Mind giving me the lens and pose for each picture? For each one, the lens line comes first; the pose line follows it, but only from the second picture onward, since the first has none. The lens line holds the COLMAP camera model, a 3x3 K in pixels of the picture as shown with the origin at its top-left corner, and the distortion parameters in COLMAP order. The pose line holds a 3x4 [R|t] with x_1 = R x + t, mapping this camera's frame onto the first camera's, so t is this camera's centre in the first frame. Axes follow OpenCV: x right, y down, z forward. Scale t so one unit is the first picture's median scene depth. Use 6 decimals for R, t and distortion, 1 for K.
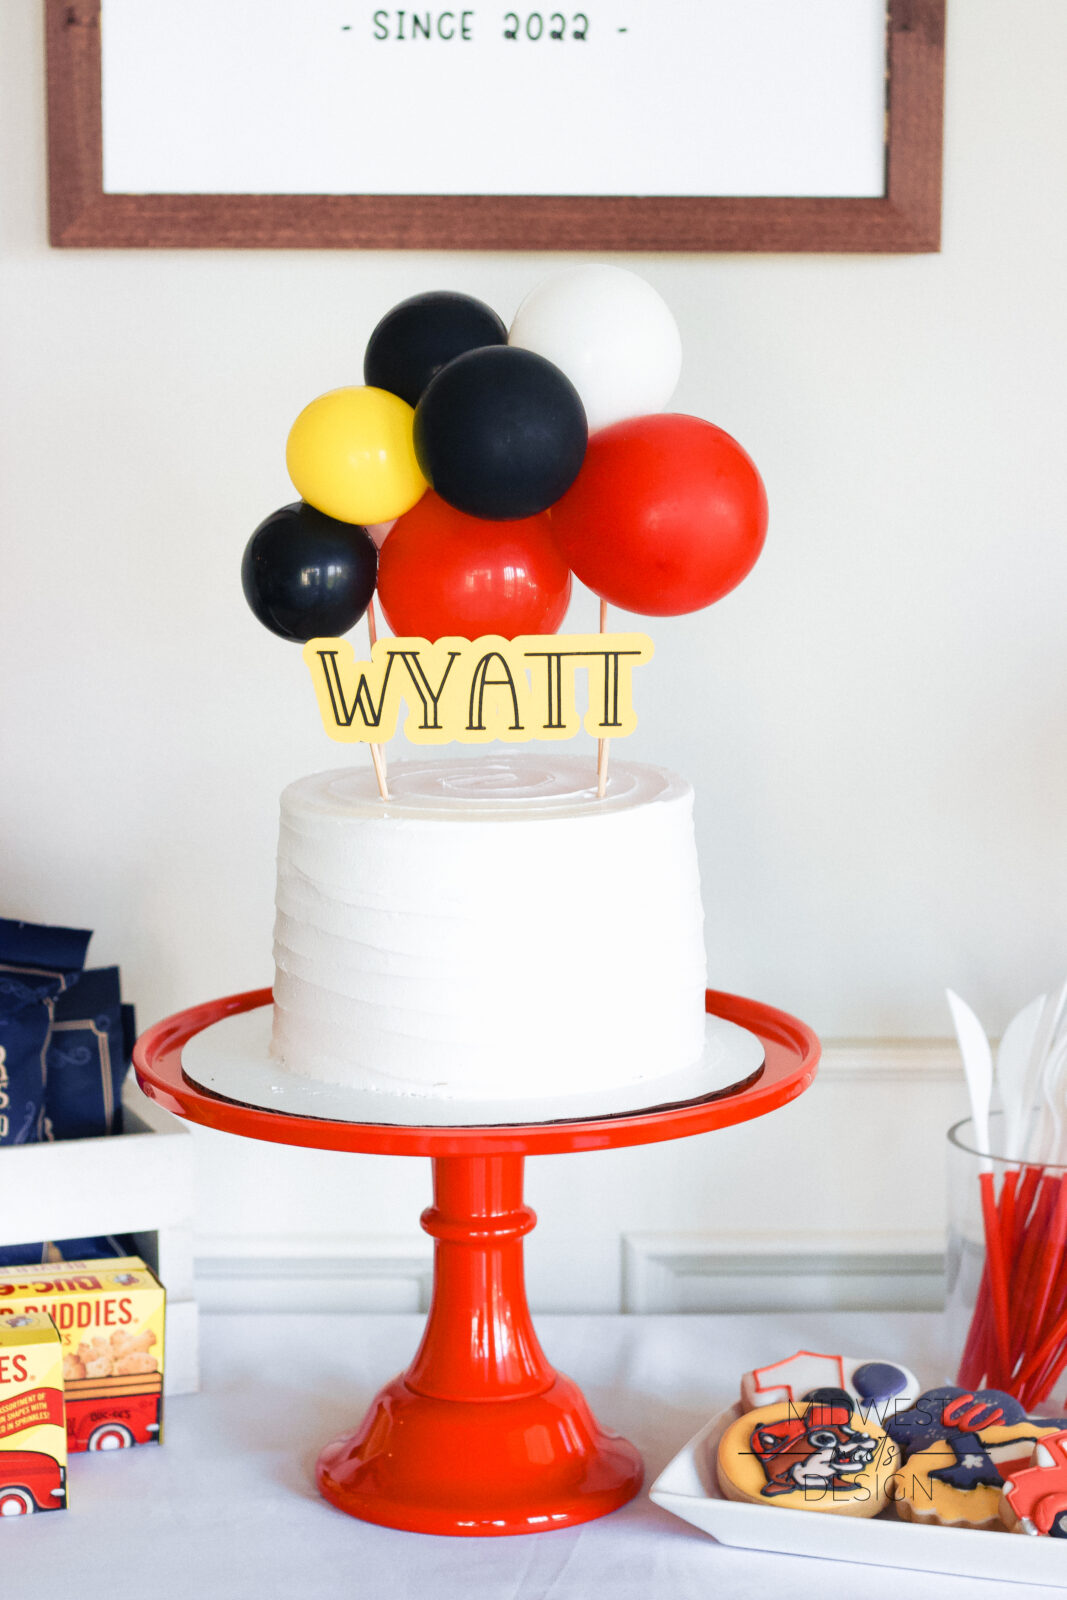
lens RADIAL K [[3834.1, 0, 533.5], [0, 3834.1, 800.0], [0, 0, 1]] dist [-0.051949, -0.557014]
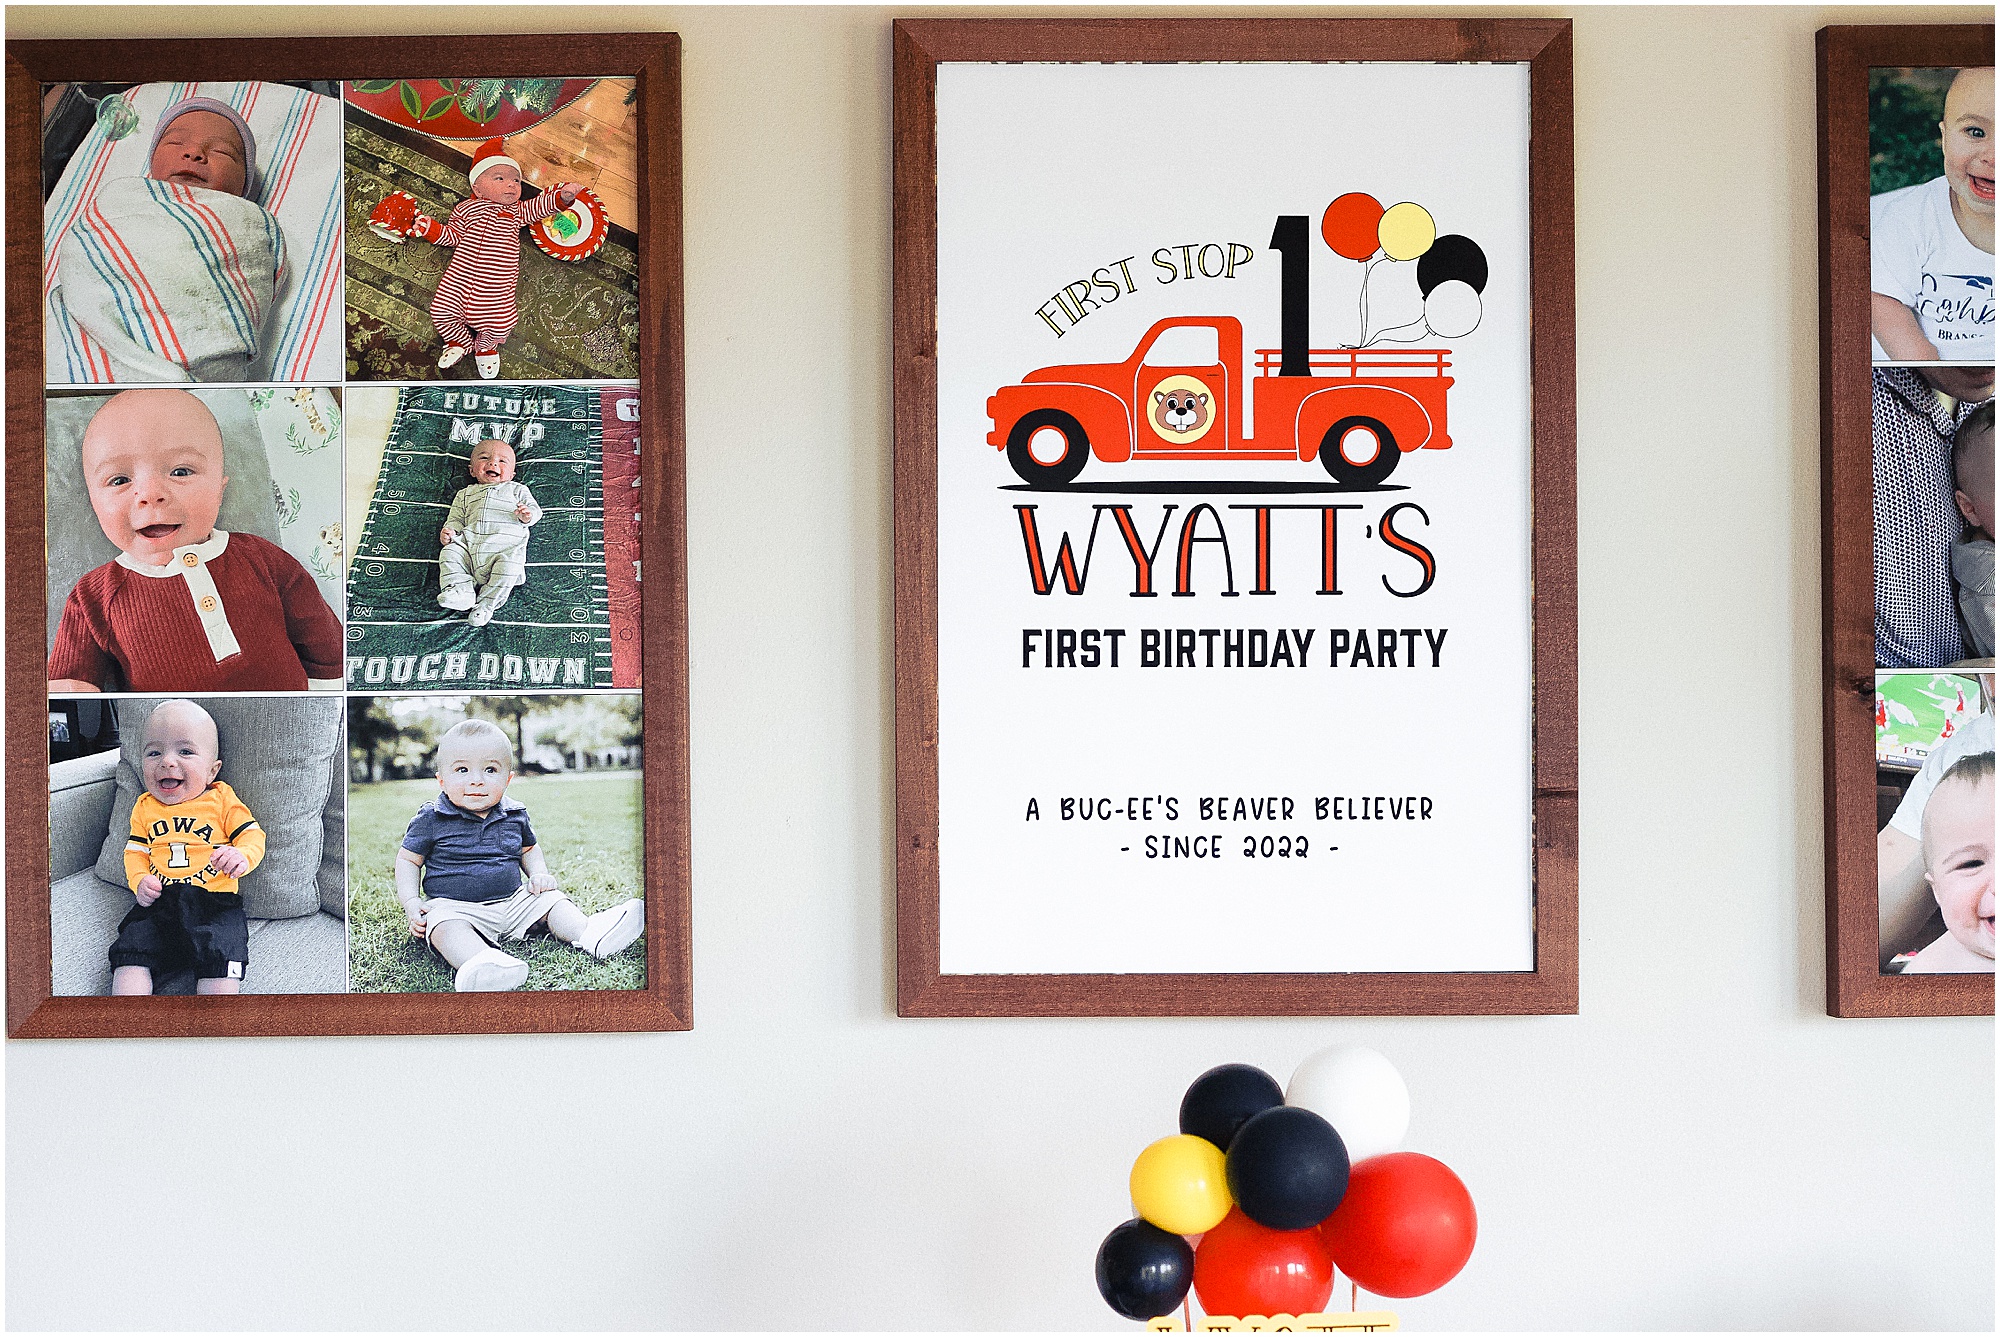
lens RADIAL K [[4792.6, 0, 1000.0], [0, 4792.6, 668.5], [0, 0, 1]] dist [-0.051949, -0.557014]
pose [[0.999738, -0.008805, 0.021141, -0.140269], [0.012277, 0.985335, -0.170188, 0.019484], [-0.019332, 0.170403, 0.985185, -0.708988]]
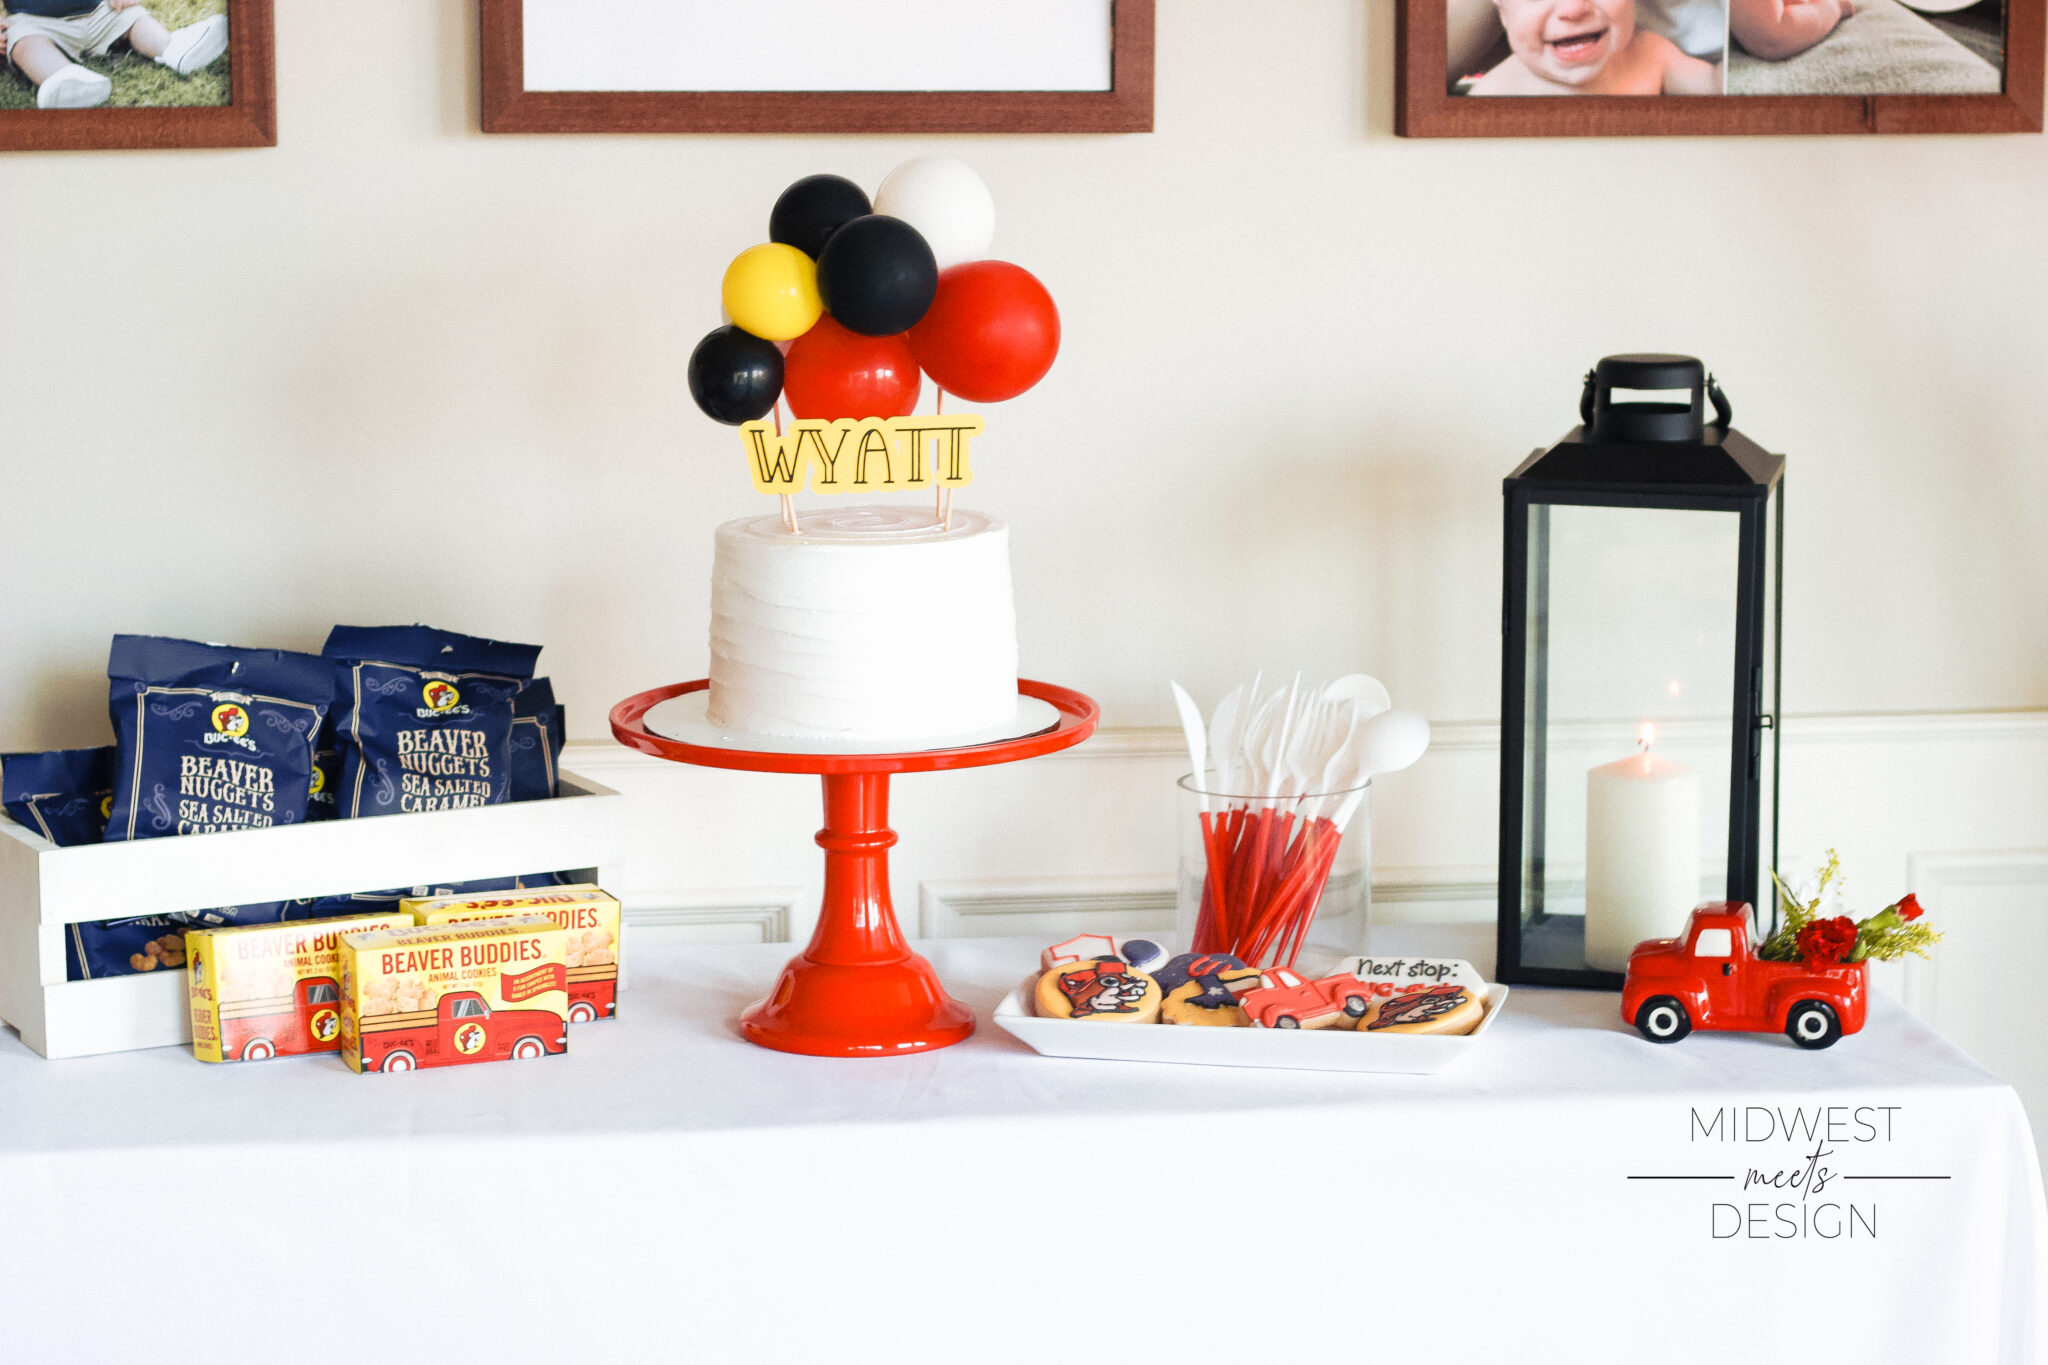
lens RADIAL K [[4907.6, 0, 1024.0], [0, 4907.6, 682.5], [0, 0, 1]] dist [-0.051949, -0.557014]
pose [[0.991739, -0.020470, 0.126626, -0.178286], [0.020568, 0.999788, 0.000533, 0.053114], [-0.126611, 0.002076, 0.991950, -0.776876]]
